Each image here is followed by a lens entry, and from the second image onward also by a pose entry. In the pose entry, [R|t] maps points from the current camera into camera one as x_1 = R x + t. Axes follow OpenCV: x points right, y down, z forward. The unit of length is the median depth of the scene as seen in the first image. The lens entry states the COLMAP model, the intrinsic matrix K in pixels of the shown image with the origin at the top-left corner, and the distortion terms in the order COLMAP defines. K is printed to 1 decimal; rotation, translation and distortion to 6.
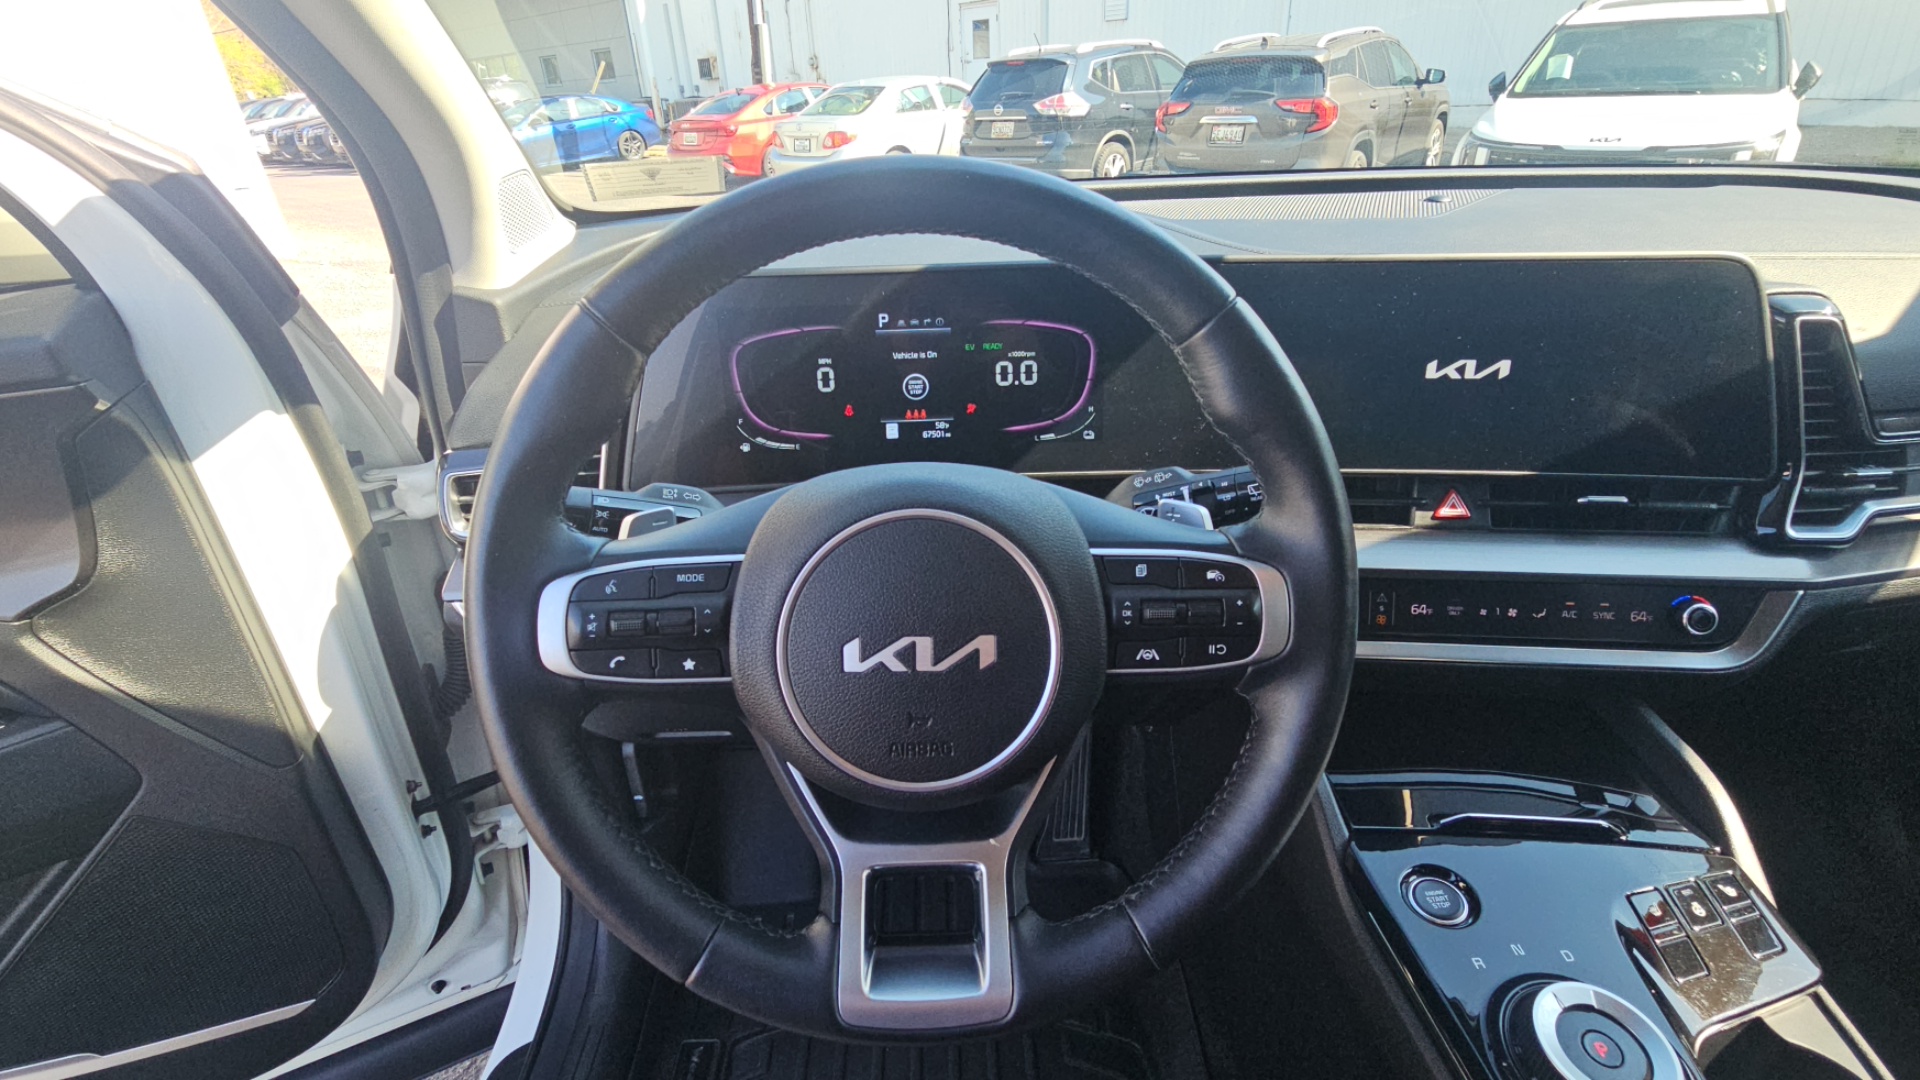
lens RADIAL K [[858.2, 0, 954.1], [0, 858.2, 541.3], [0, 0, 1]] dist [0.007674, -0.004580]
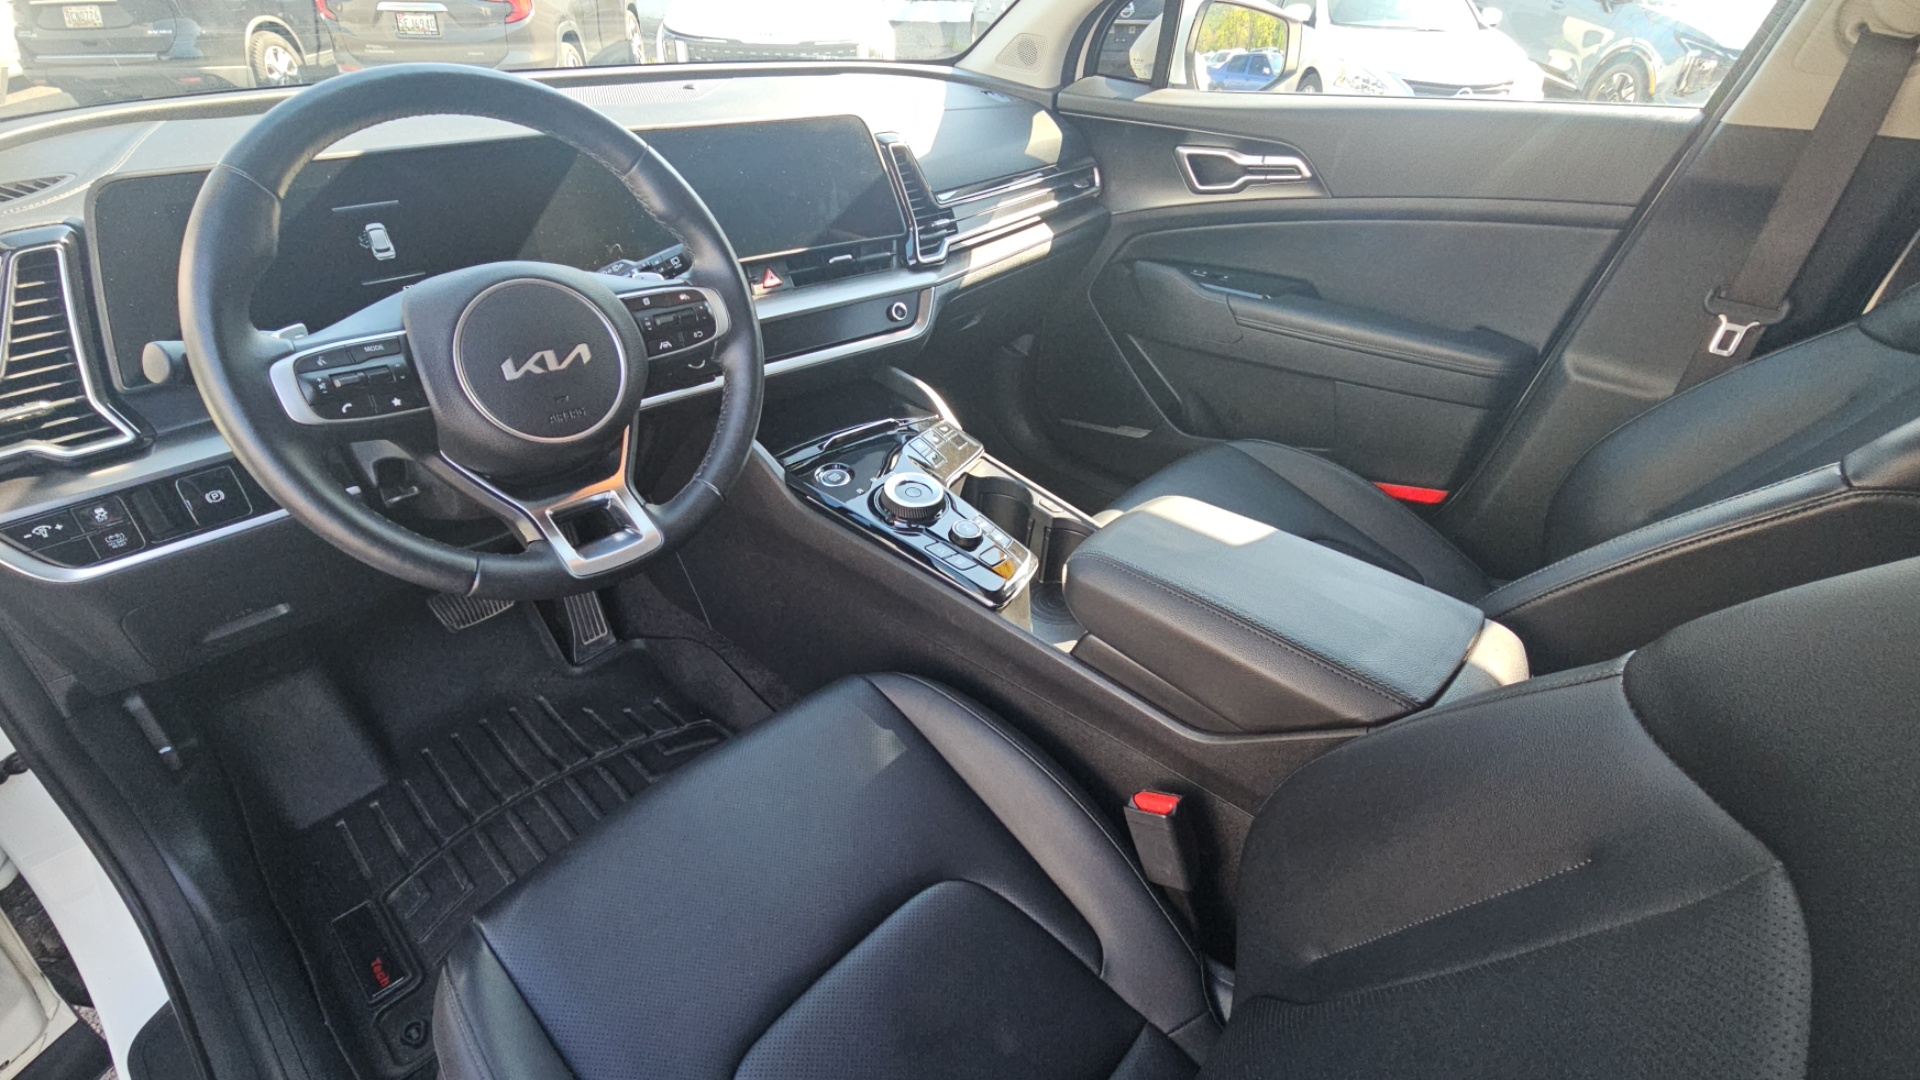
lens RADIAL K [[858.2, 0, 953.5], [0, 858.2, 529.7], [0, 0, 1]] dist [0.007674, -0.004580]
pose [[0.709338, -0.345288, 0.614505, -0.377508], [0.289089, 0.937616, 0.193142, 0.205970], [-0.642859, 0.040644, 0.764905, -0.501595]]
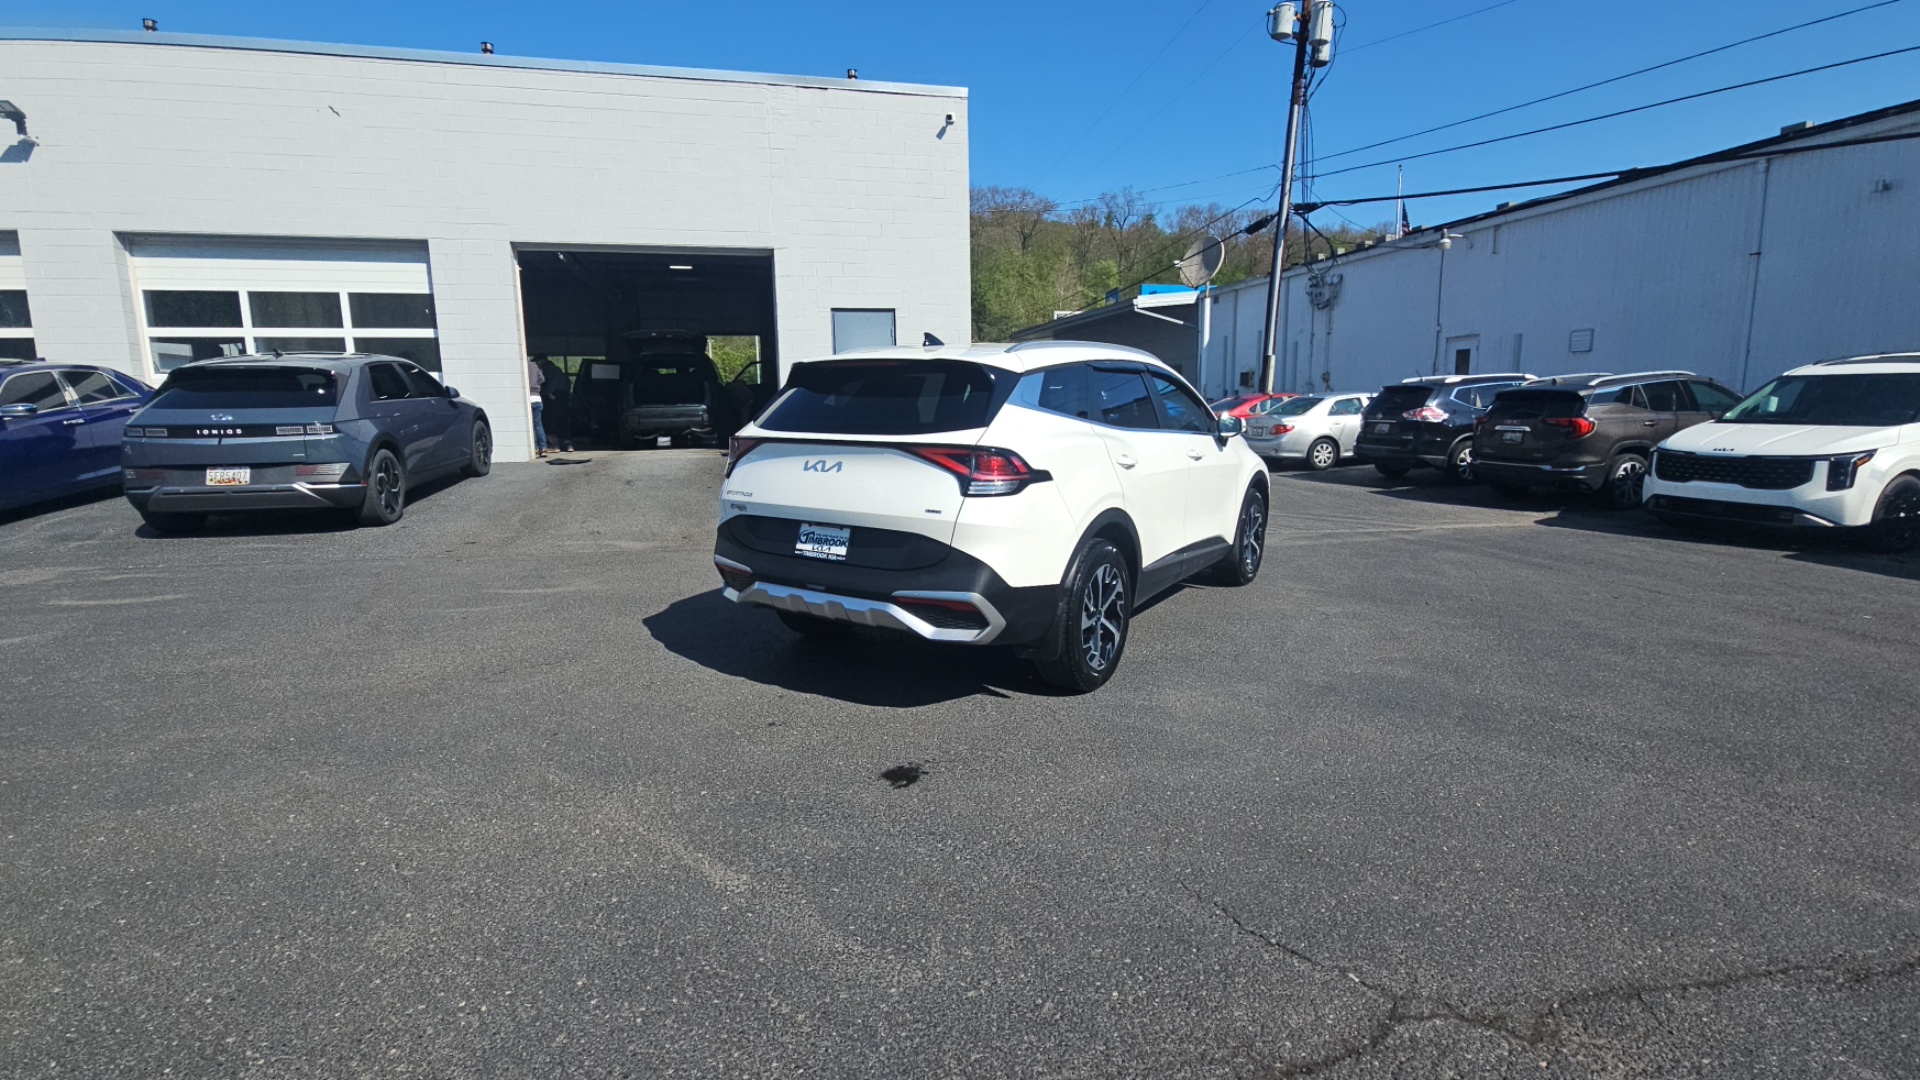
lens RADIAL K [[858.2, 0, 954.5], [0, 858.2, 533.6], [0, 0, 1]] dist [0.007674, -0.004580]
pose [[0.814163, 0.118346, -0.568448, 4.049030], [-0.288308, 0.932191, -0.218856, 2.868874], [0.504002, 0.342072, 0.793076, -6.115600]]
